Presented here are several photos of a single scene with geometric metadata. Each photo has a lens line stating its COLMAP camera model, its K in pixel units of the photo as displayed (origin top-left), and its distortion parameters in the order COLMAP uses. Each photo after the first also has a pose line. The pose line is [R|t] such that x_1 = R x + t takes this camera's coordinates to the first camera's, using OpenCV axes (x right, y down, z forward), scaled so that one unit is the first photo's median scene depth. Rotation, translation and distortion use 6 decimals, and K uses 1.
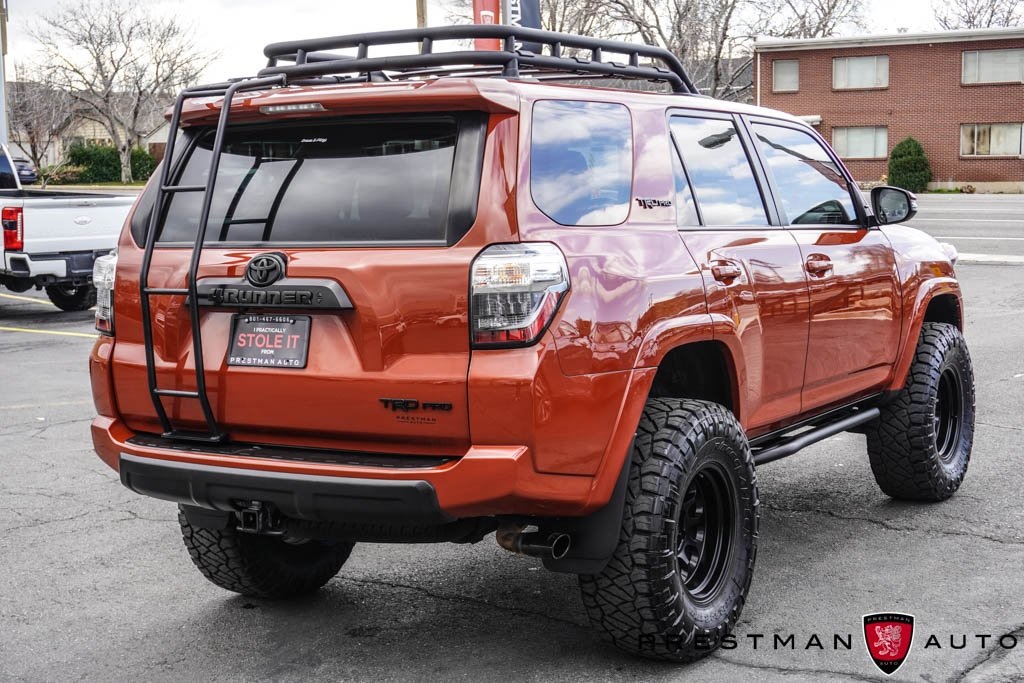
lens RADIAL K [[1559.2, 0, 512.0], [0, 1559.2, 341.5], [0, 0, 1]] dist [0.020069, 0.086530]
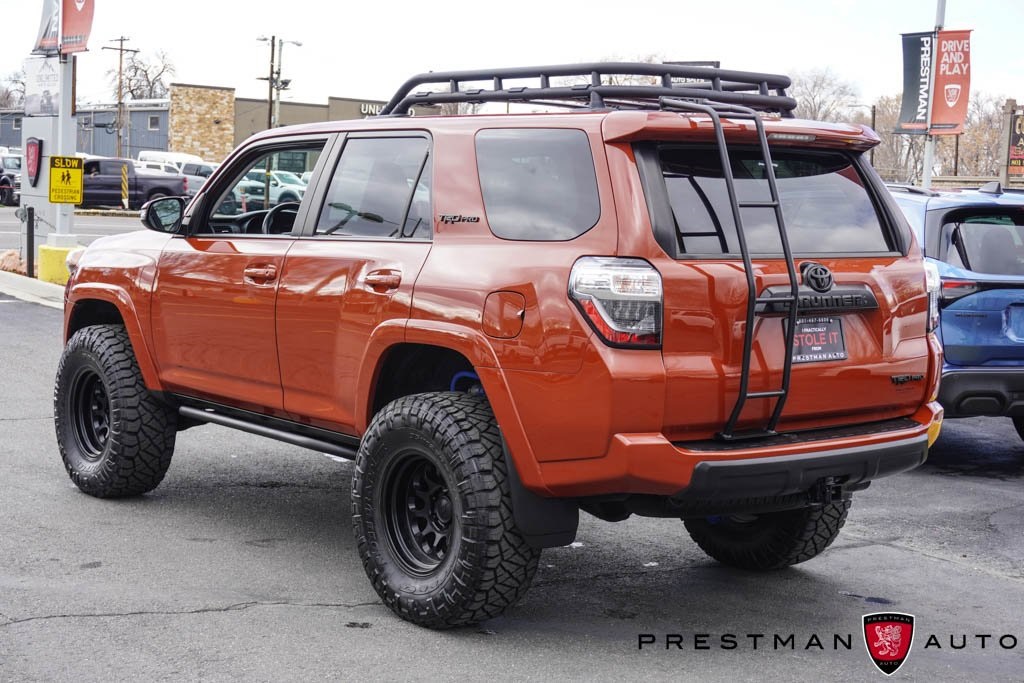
lens RADIAL K [[1624.9, 0, 512.0], [0, 1624.9, 341.5], [0, 0, 1]] dist [-0.013715, 0.131244]
pose [[0.335385, -0.058844, 0.940242, -1.312778], [0.055912, 0.997531, 0.042486, -0.060033], [-0.940421, 0.038321, 0.337847, 0.774774]]
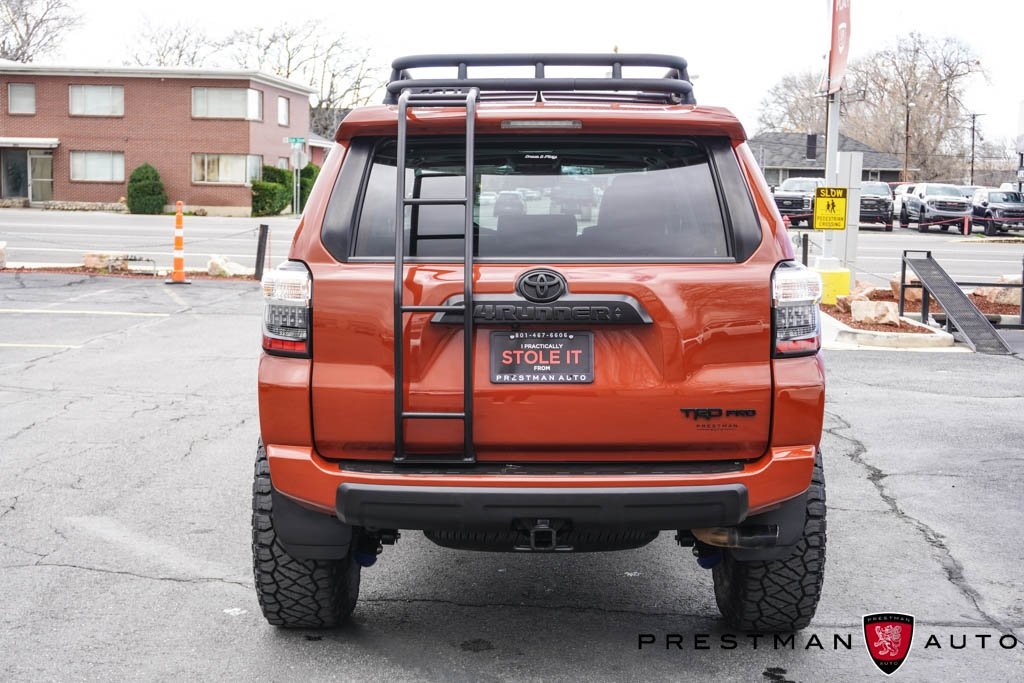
lens RADIAL K [[1440.0, 0, 512.0], [0, 1440.0, 341.5], [0, 0, 1]] dist [0.014158, 0.032601]
pose [[0.854588, -0.024421, 0.518732, -0.623680], [0.028166, 0.999603, 0.000659, -0.010991], [-0.518542, 0.014048, 0.854937, 0.217210]]
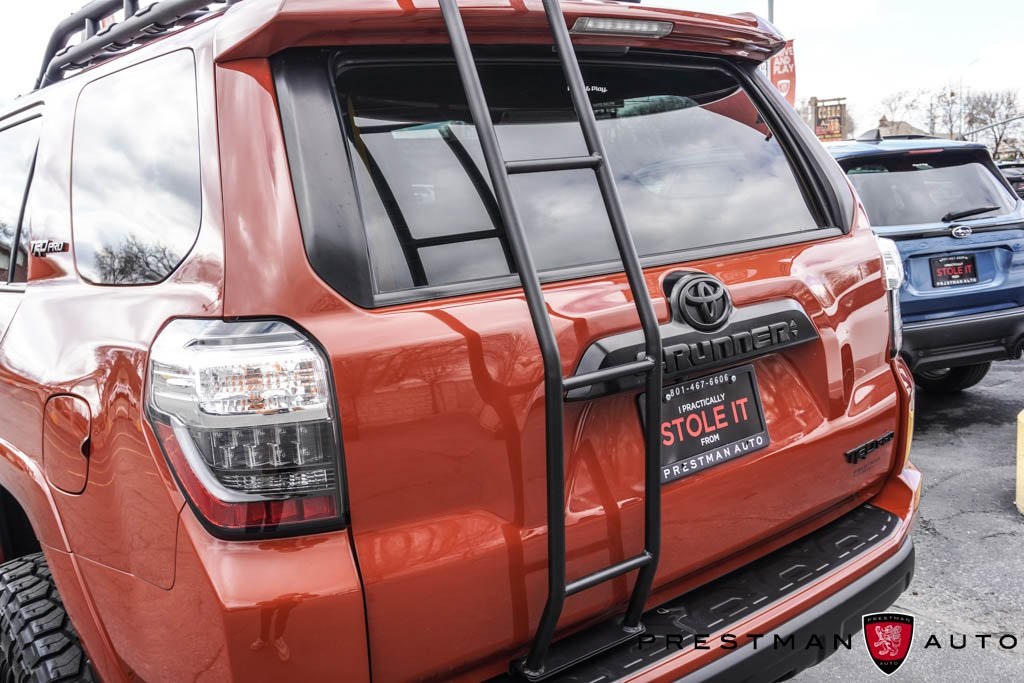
lens RADIAL K [[984.1, 0, 512.0], [0, 984.1, 341.5], [0, 0, 1]] dist [0.009801, -0.008907]
pose [[0.333238, -0.150482, 0.930756, -0.502393], [0.153010, 0.982726, 0.104102, -0.076869], [-0.930344, 0.107725, 0.350507, 0.899777]]
